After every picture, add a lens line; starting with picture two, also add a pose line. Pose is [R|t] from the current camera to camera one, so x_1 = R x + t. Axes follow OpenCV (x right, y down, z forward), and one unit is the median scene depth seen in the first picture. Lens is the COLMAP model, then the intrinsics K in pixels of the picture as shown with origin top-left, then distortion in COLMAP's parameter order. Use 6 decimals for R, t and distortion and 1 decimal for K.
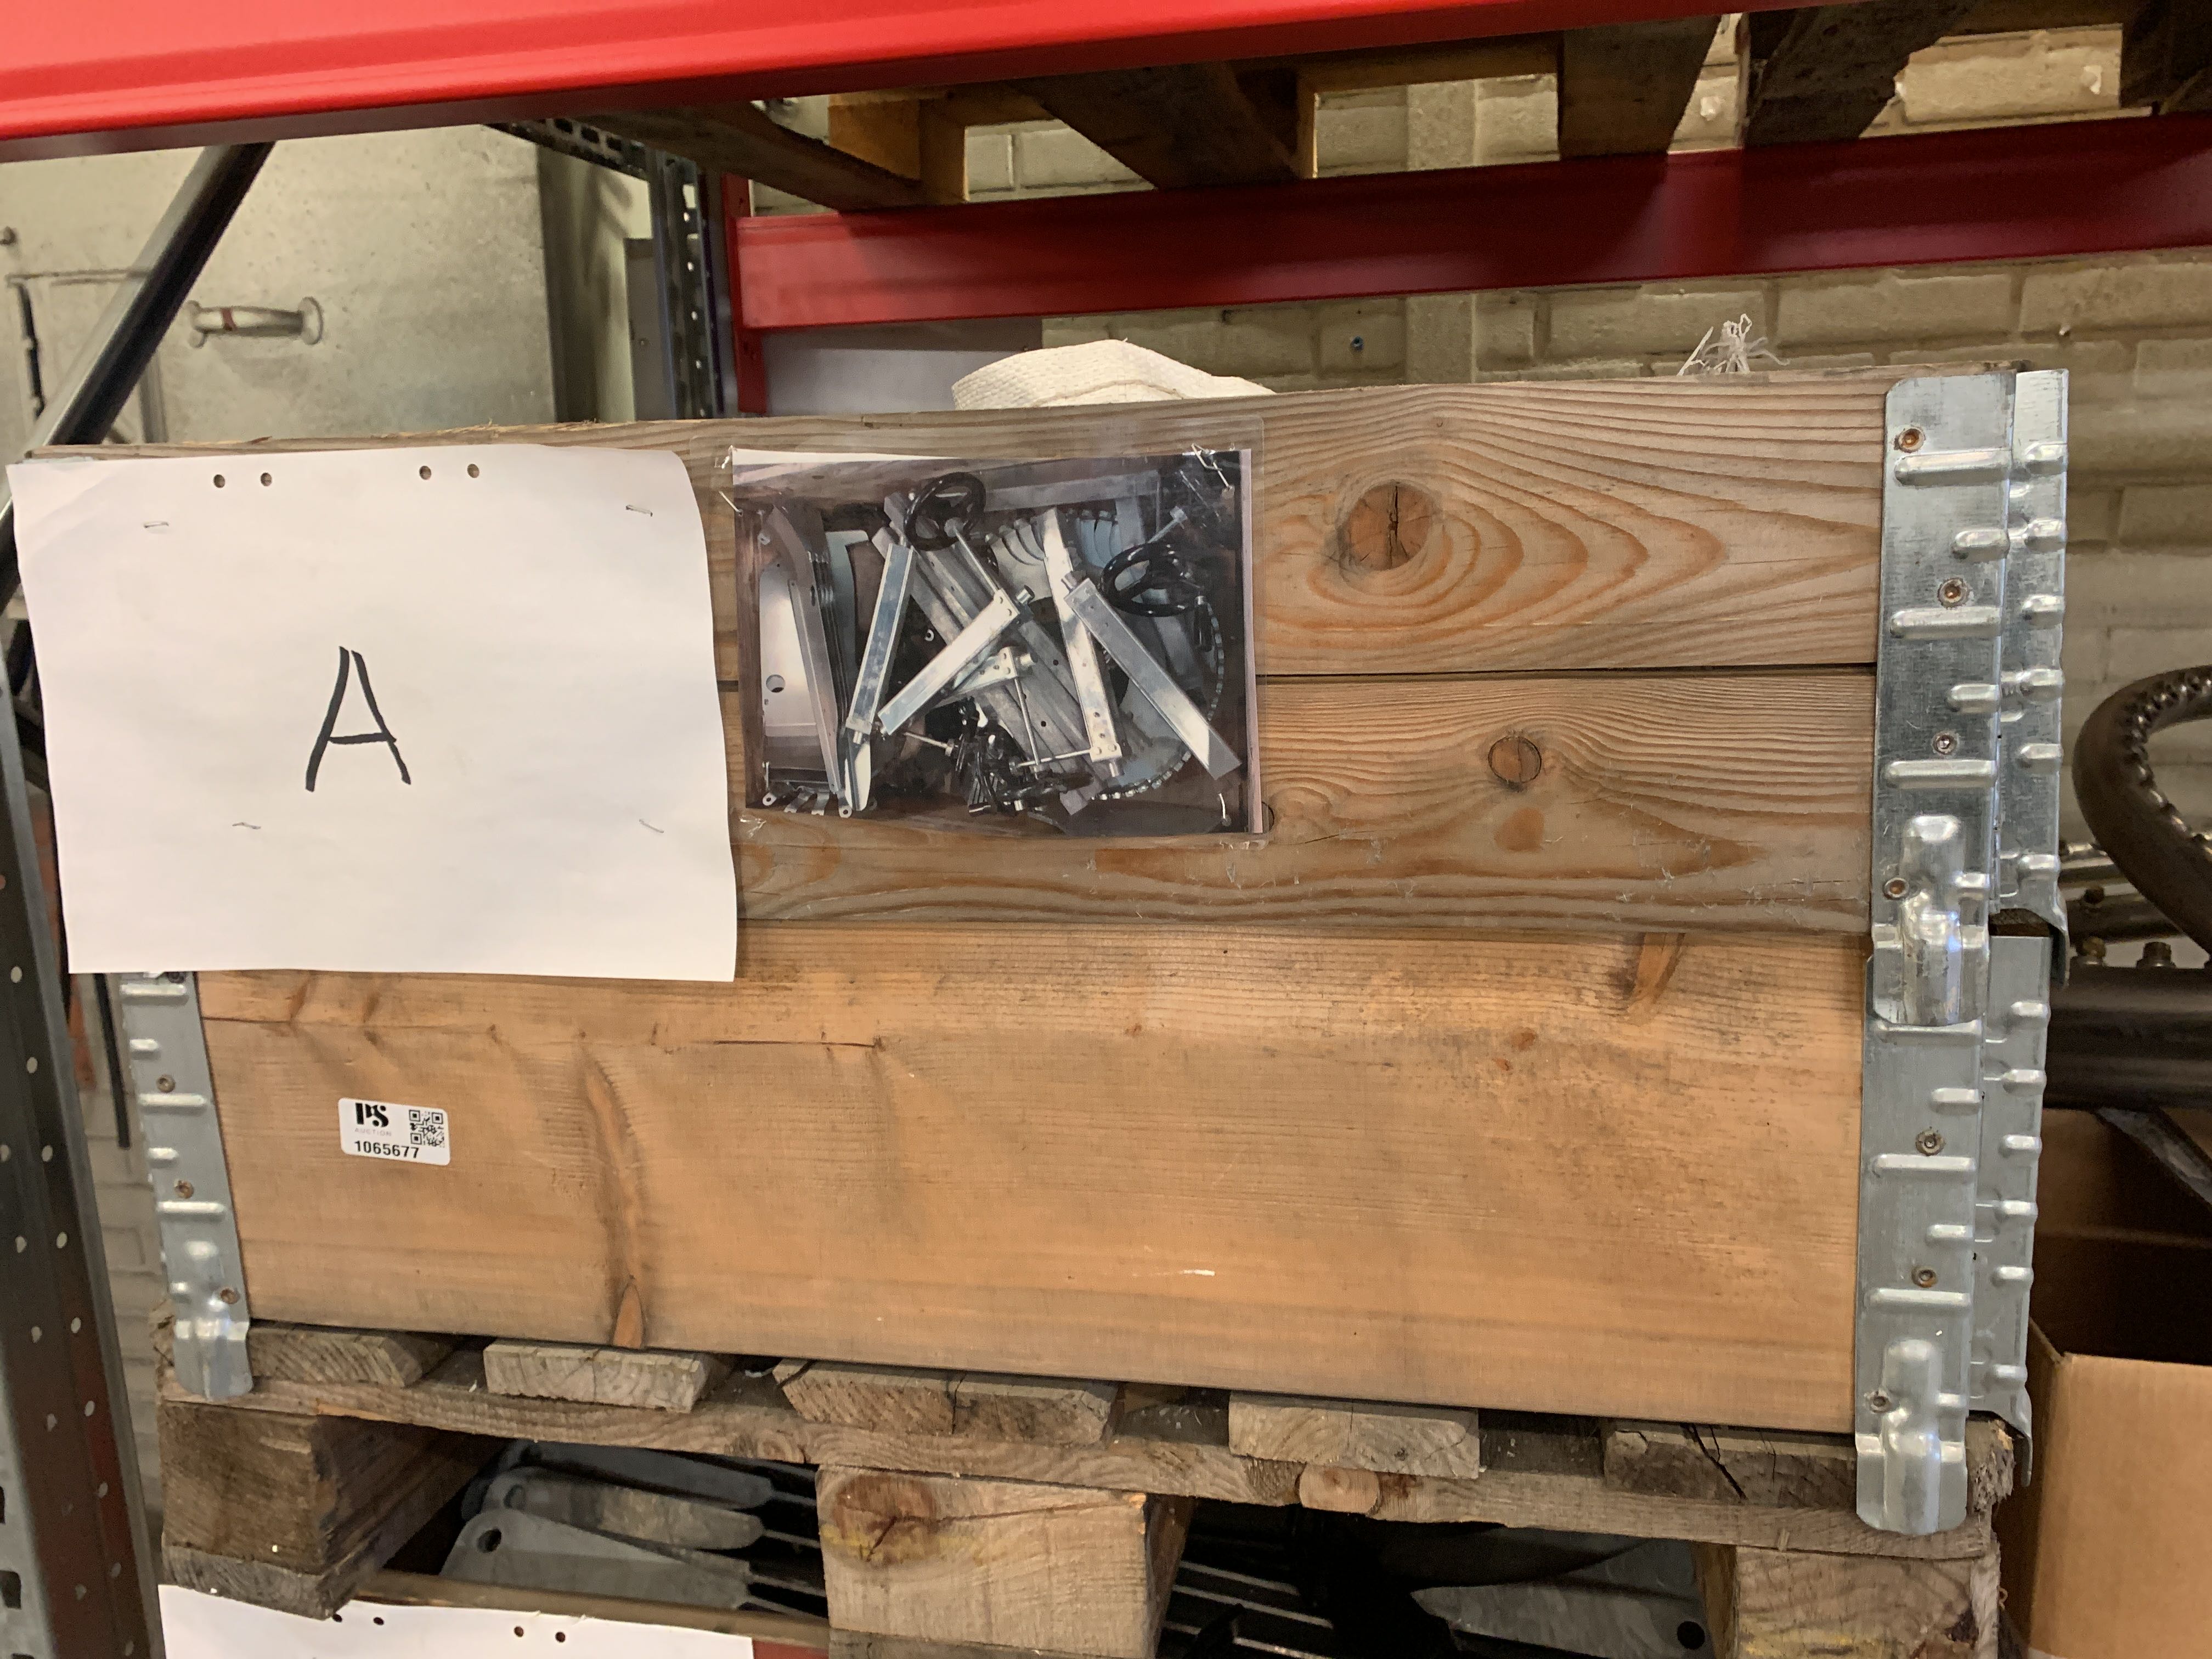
lens RADIAL K [[1699.8, 0, 1100.7], [0, 1699.8, 818.7], [0, 0, 1]] dist [0.053158, -0.078782]
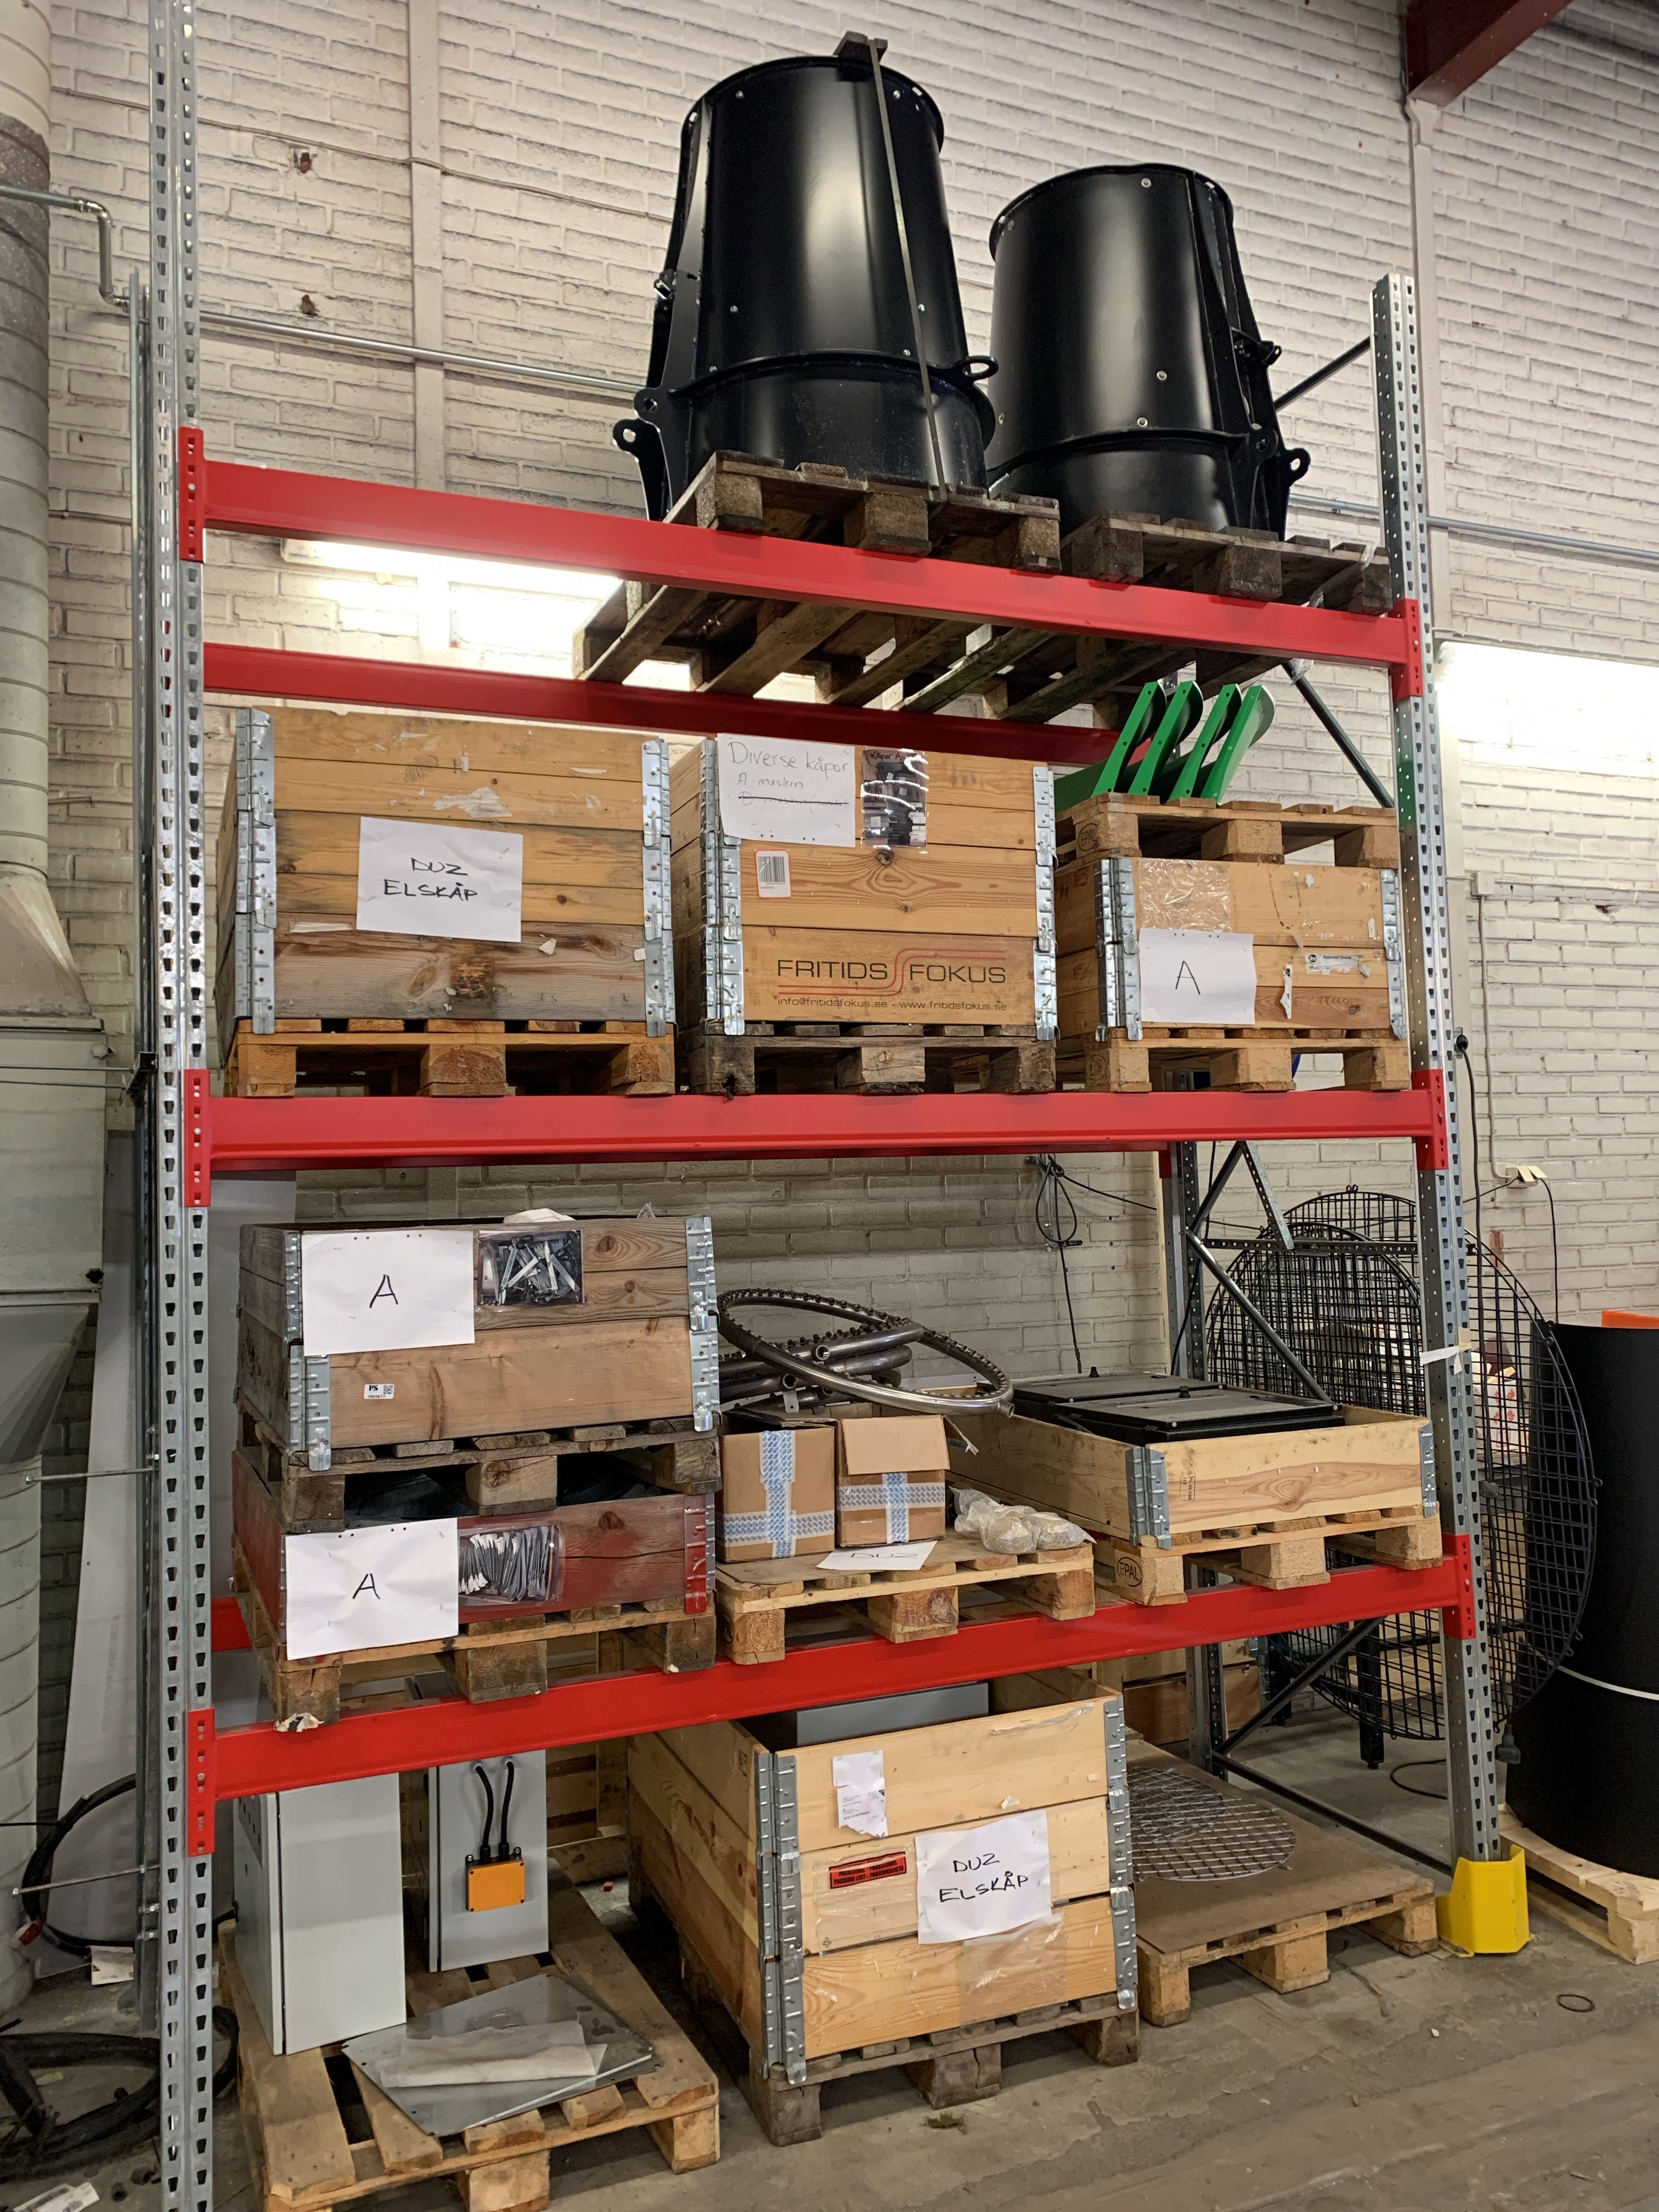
lens RADIAL K [[1699.8, 0, 829.5], [0, 1699.8, 1106.0], [0, 0, 1]] dist [0.053158, -0.078782]
pose [[0.815359, 0.037480, 0.577742, -2.150341], [0.118479, 0.965982, -0.229874, 0.659349], [-0.566704, 0.255880, 0.783181, -3.374961]]
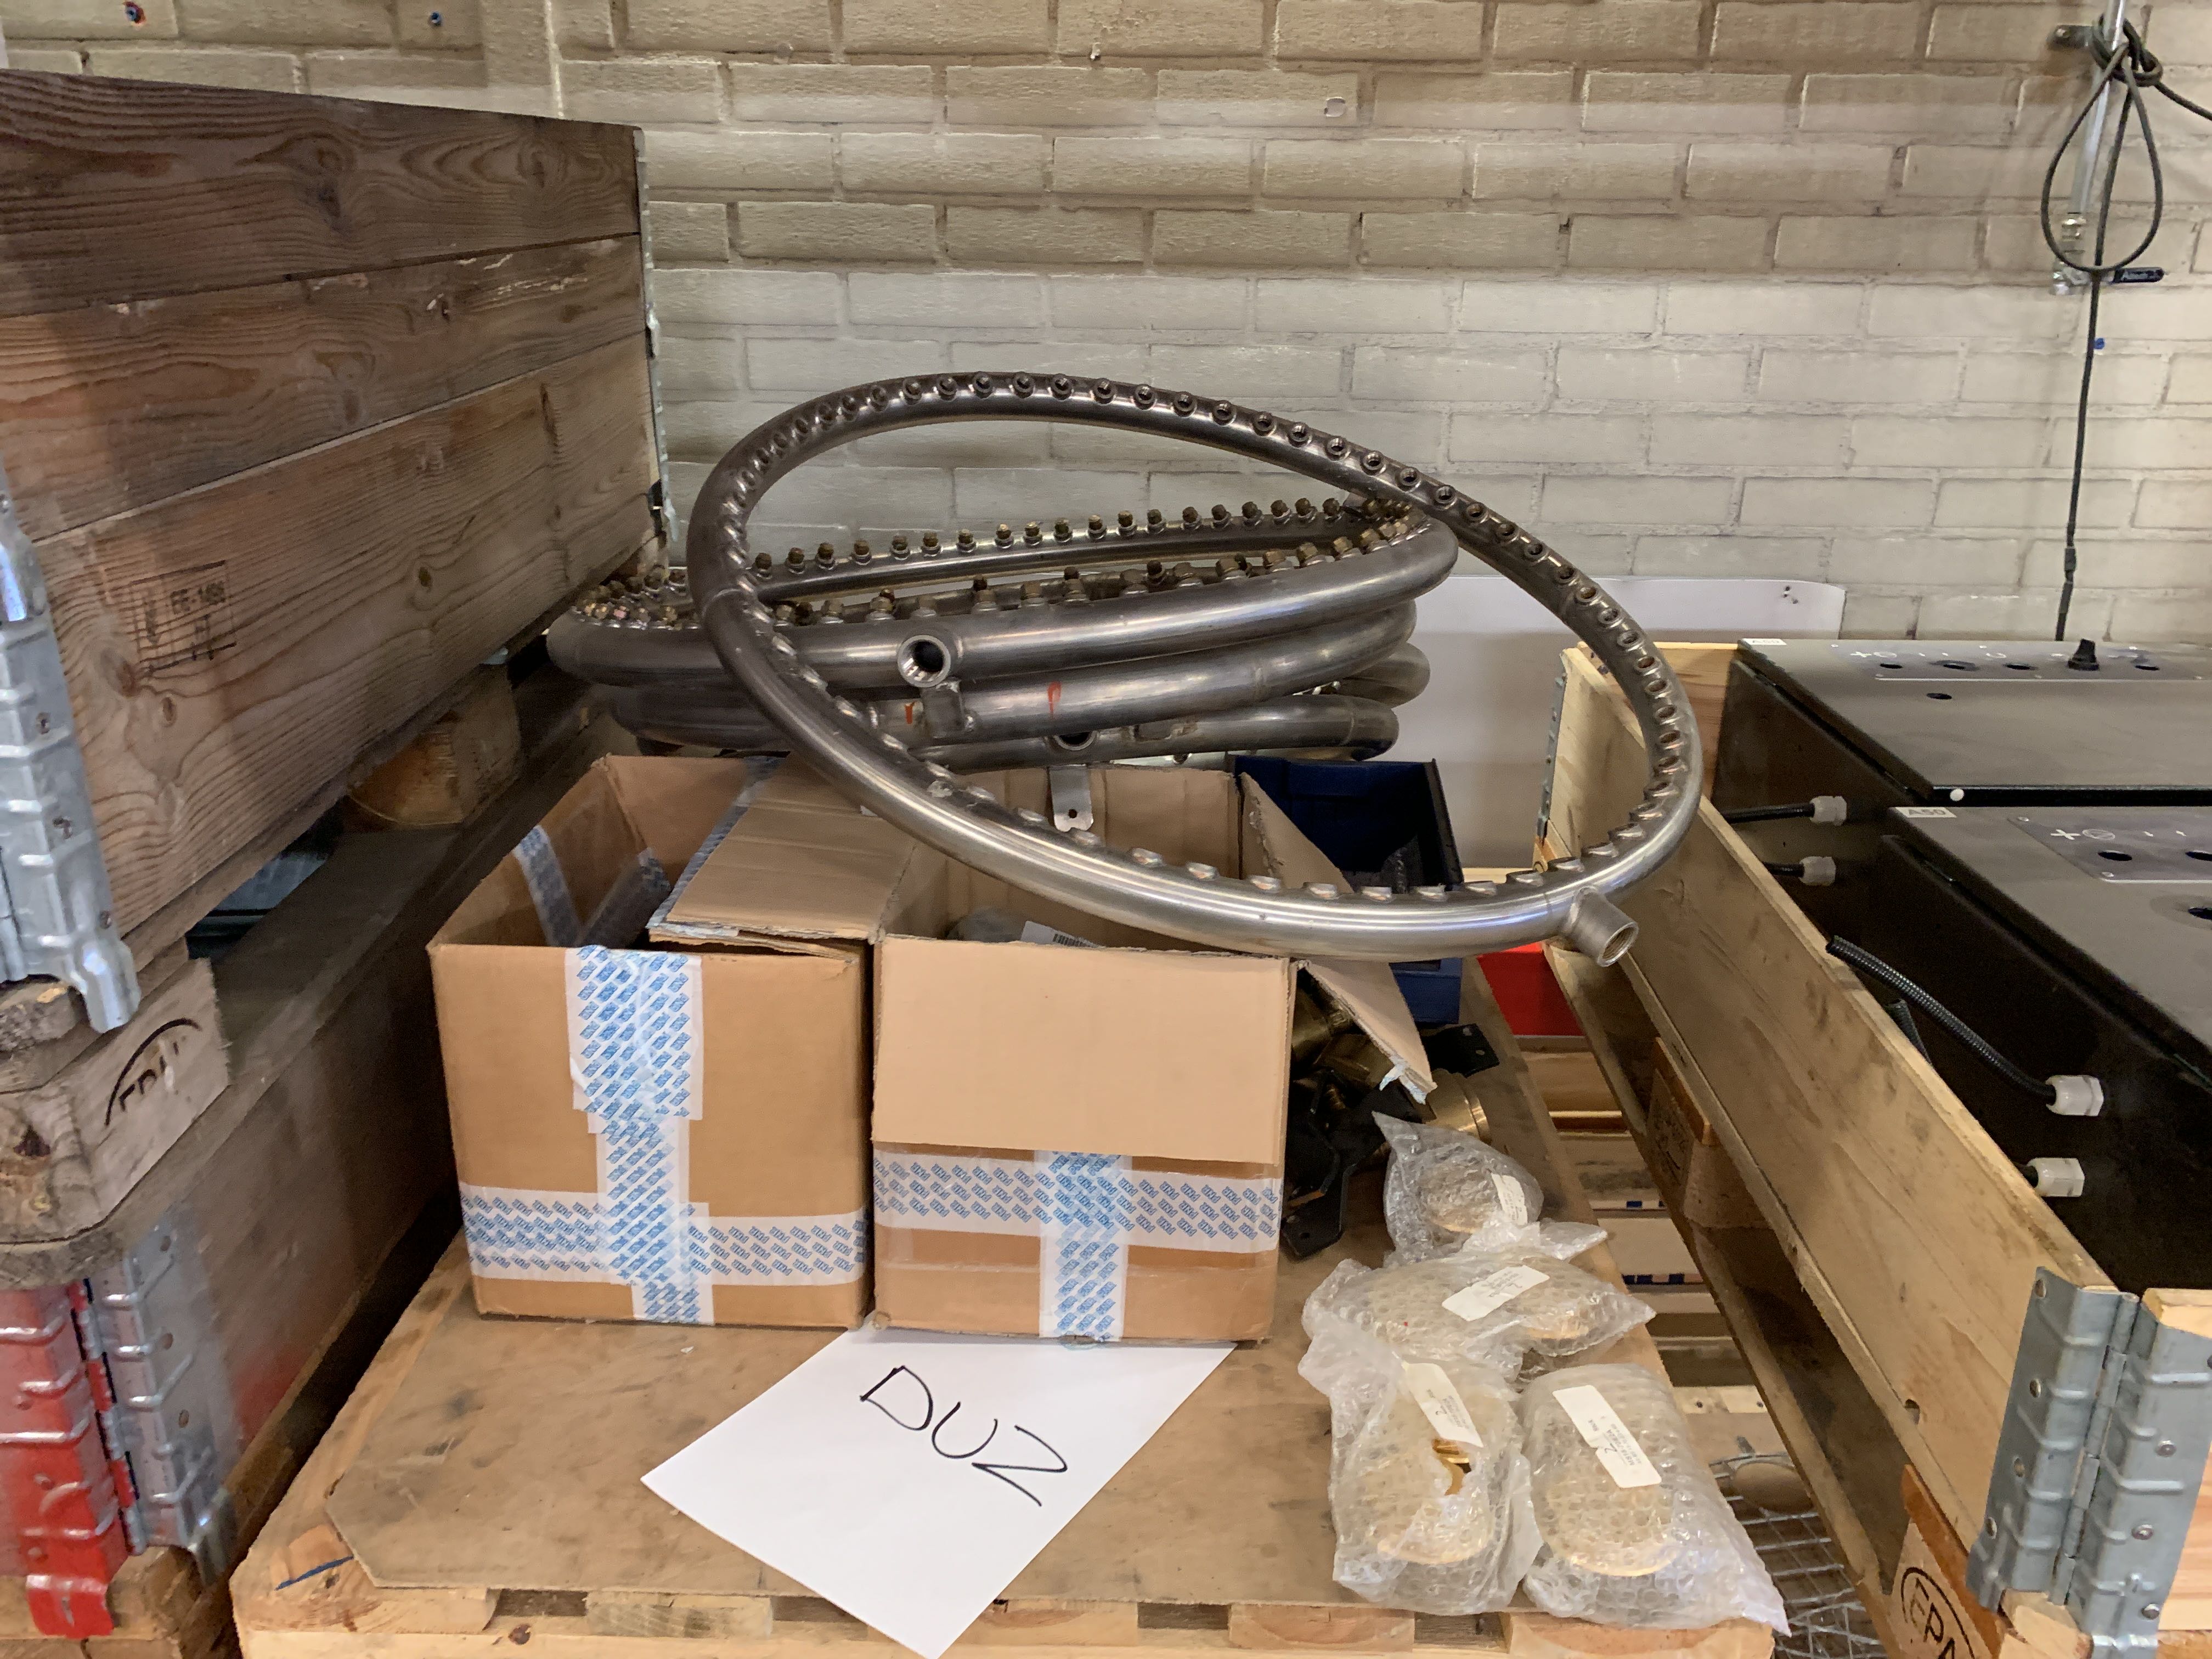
lens RADIAL K [[1673.9, 0, 1106.0], [0, 1673.9, 829.5], [0, 0, 1]] dist [0.025385, 0.001483]
pose [[0.976959, -0.034765, 0.210579, 0.963760], [-0.002005, 0.985106, 0.171936, 0.035706], [-0.213420, -0.168397, 0.962338, -0.285083]]
